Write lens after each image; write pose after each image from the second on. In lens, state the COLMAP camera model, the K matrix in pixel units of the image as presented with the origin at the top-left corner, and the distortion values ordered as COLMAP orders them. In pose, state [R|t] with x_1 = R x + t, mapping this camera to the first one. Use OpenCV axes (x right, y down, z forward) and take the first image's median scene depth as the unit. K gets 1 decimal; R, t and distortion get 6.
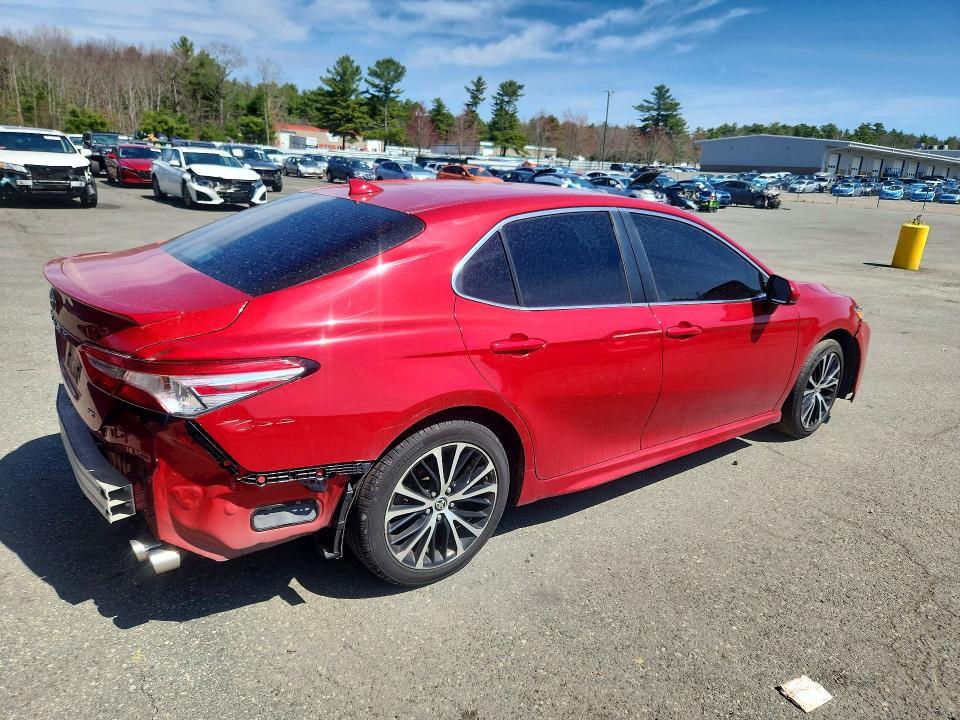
lens RADIAL K [[702.9, 0, 480.0], [0, 702.9, 360.0], [0, 0, 1]] dist [0.058319, -0.056888]
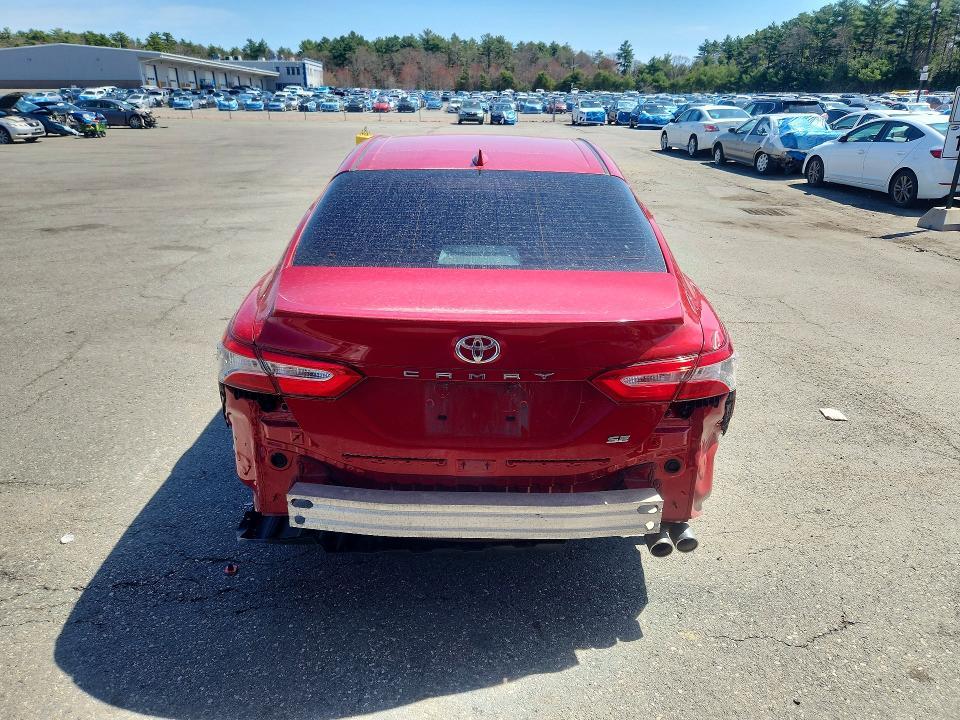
lens RADIAL K [[702.9, 0, 480.0], [0, 702.9, 360.0], [0, 0, 1]] dist [0.058319, -0.056888]
pose [[0.568785, -0.331097, 0.752900, -0.120845], [0.240007, 0.942369, 0.233102, -0.025968], [-0.786690, 0.048116, 0.615471, 0.053940]]
